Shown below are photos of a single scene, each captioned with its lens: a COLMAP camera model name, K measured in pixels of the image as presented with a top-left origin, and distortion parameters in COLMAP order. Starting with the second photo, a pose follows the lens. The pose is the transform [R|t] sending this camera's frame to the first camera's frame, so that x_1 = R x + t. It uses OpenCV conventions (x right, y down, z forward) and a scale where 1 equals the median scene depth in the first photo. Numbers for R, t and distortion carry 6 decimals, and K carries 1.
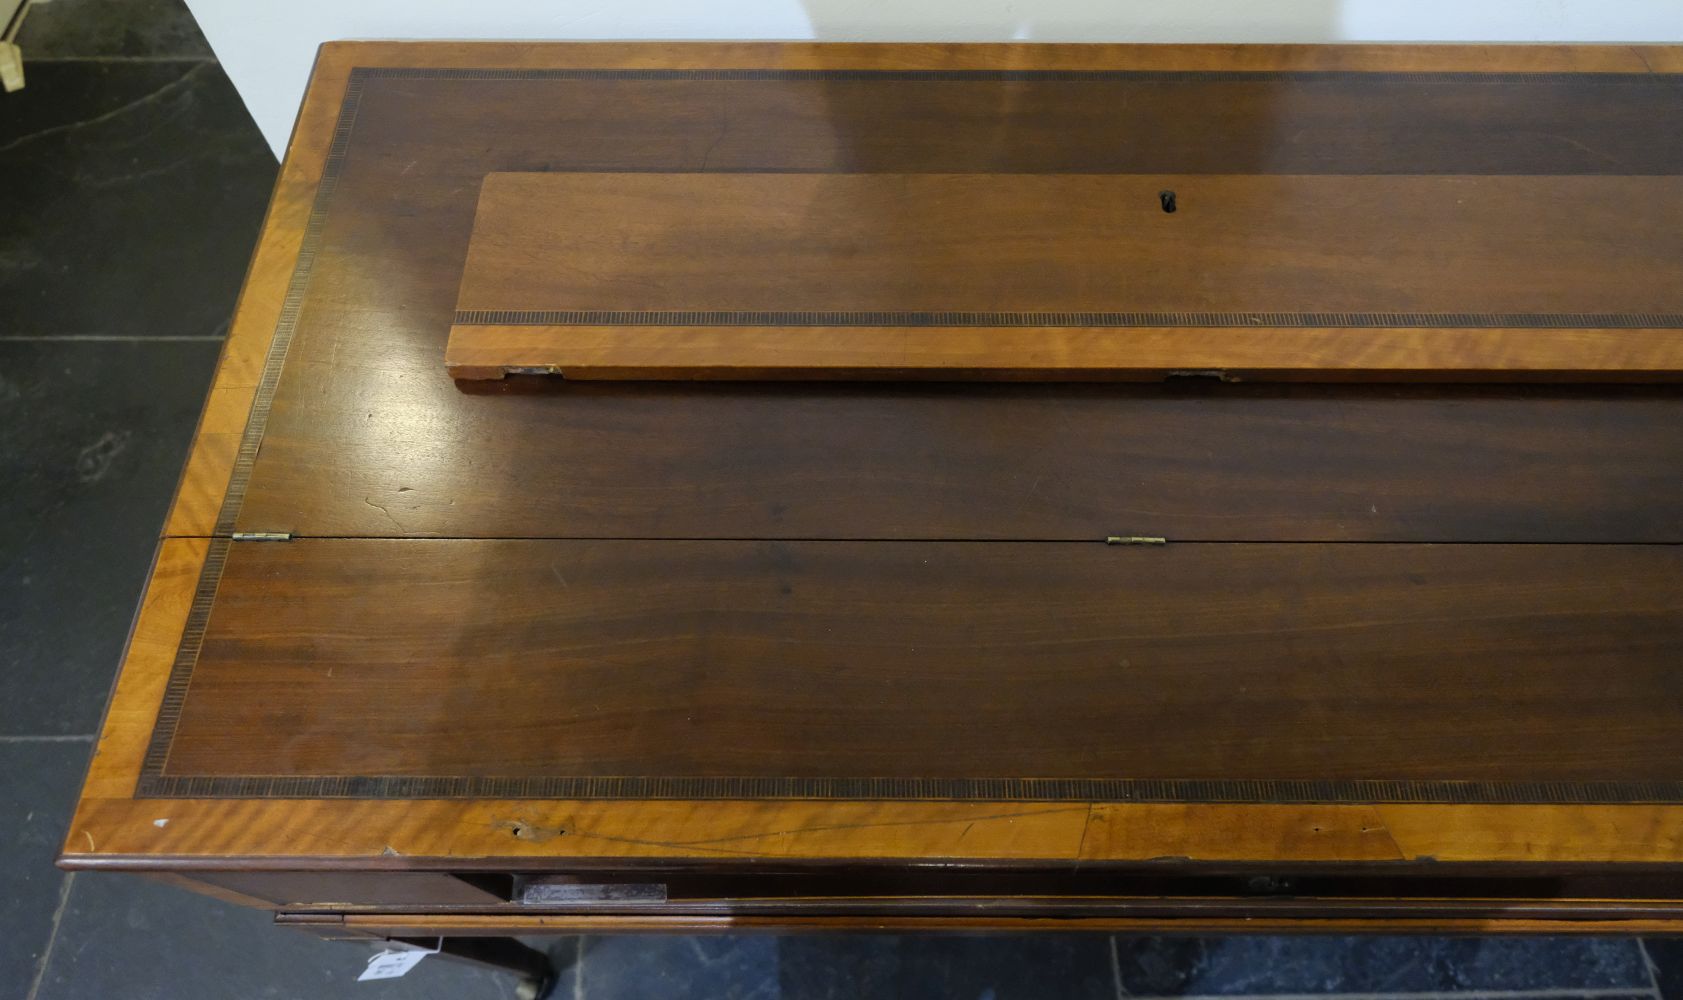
lens RADIAL K [[1115.7, 0, 838.3], [0, 1115.7, 440.0], [0, 0, 1]] dist [-0.002424, -0.000931]
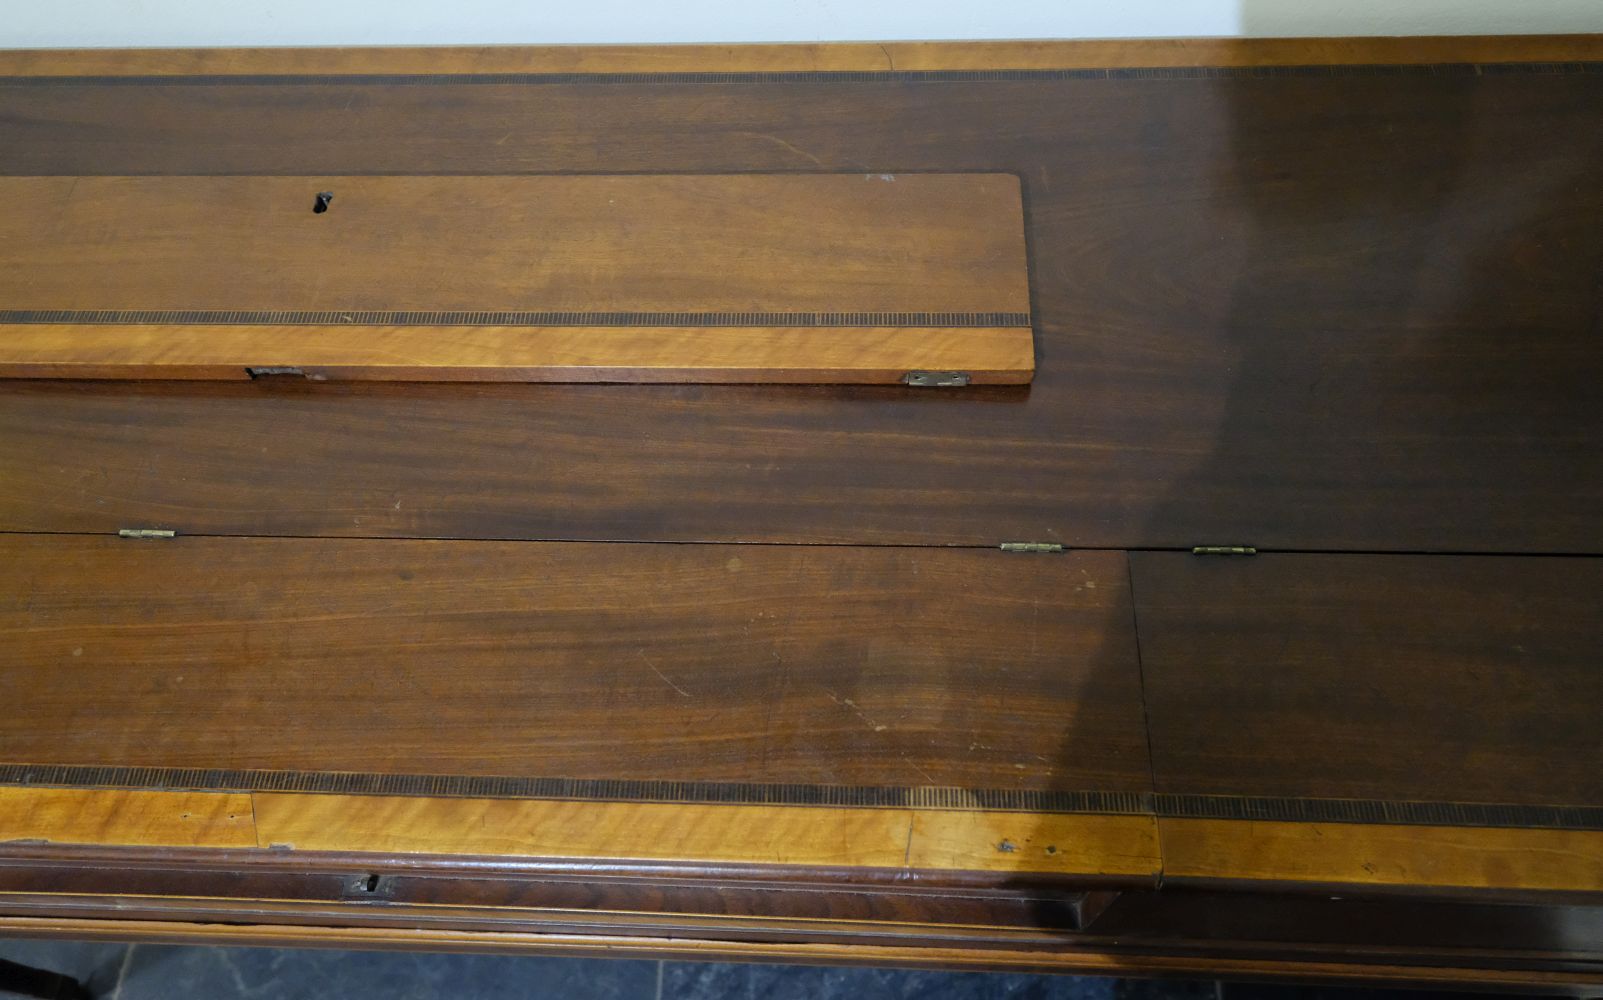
lens RADIAL K [[1172.0, 0, 800.3], [0, 1172.0, 467.9], [0, 0, 1]] dist [0.020315, -0.009567]
pose [[0.998185, 0.008374, -0.059638, 0.791238], [-0.009251, 0.999853, -0.014456, 0.035314], [0.059508, 0.014982, 0.998115, -0.023664]]
